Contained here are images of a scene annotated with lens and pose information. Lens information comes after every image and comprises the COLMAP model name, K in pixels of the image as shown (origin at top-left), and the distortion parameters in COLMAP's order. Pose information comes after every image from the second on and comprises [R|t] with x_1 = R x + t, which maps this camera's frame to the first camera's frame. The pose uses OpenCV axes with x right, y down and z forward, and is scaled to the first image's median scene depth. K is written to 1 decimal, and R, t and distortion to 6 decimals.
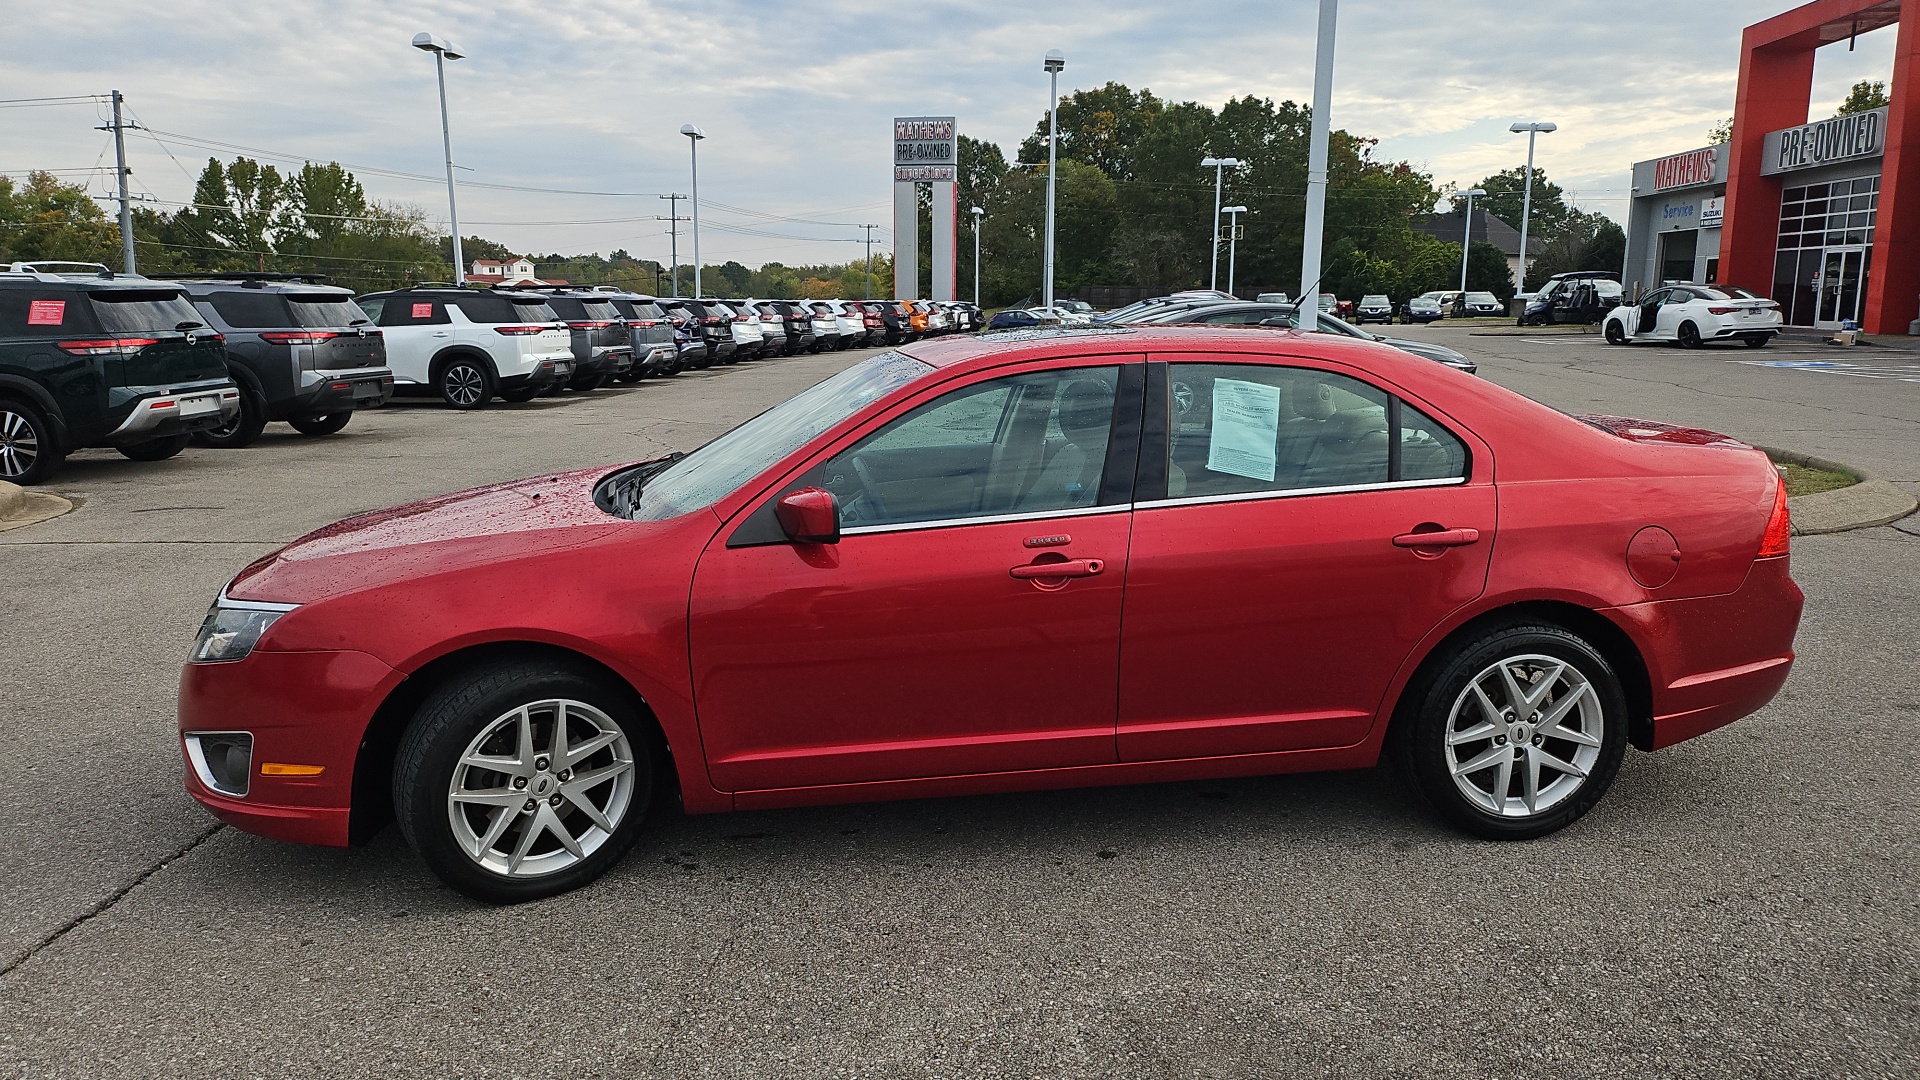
lens RADIAL K [[1335.8, 0, 952.9], [0, 1335.8, 544.8], [0, 0, 1]] dist [0.052426, -0.059195]
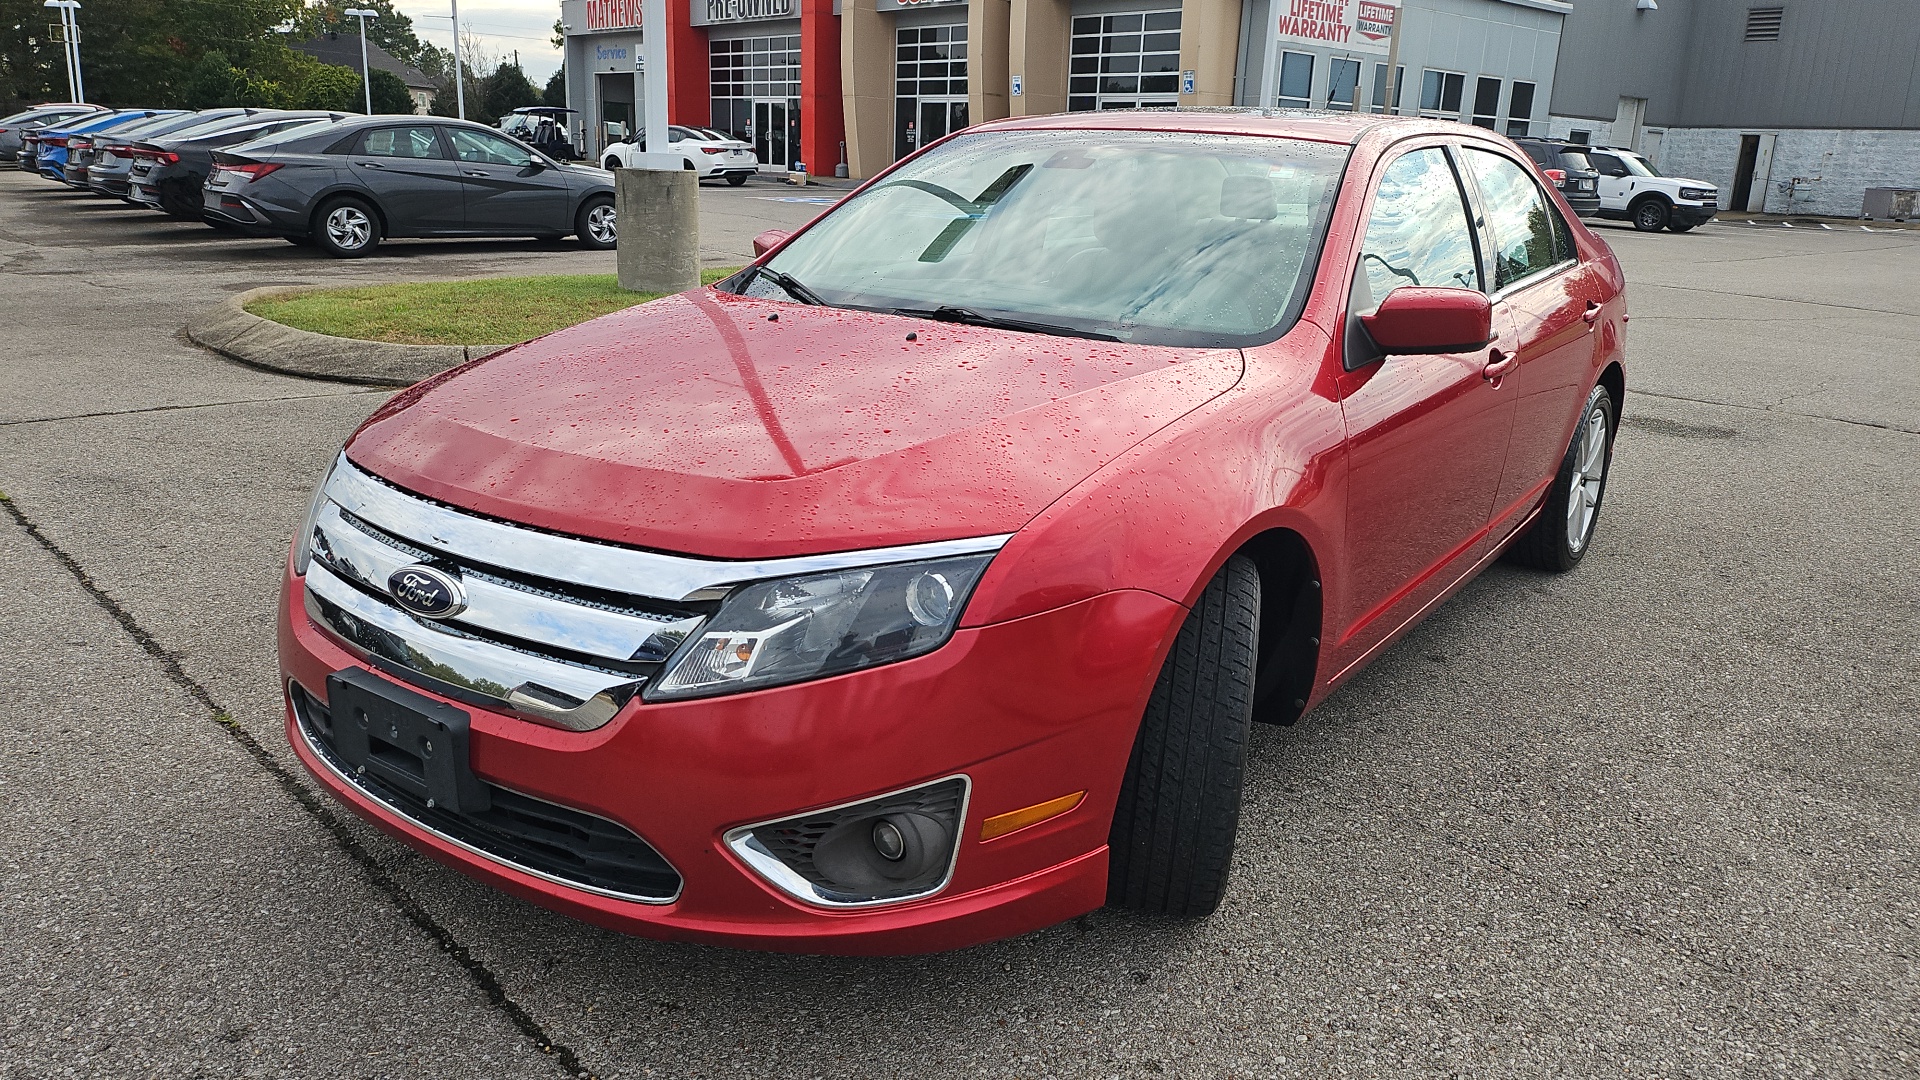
lens RADIAL K [[1335.8, 0, 959.4], [0, 1335.8, 542.3], [0, 0, 1]] dist [0.052426, -0.059195]
pose [[0.692060, -0.170252, 0.701475, -0.098547], [0.090725, 0.984597, 0.149461, -0.003762], [-0.716116, -0.039795, 0.696846, 0.069960]]
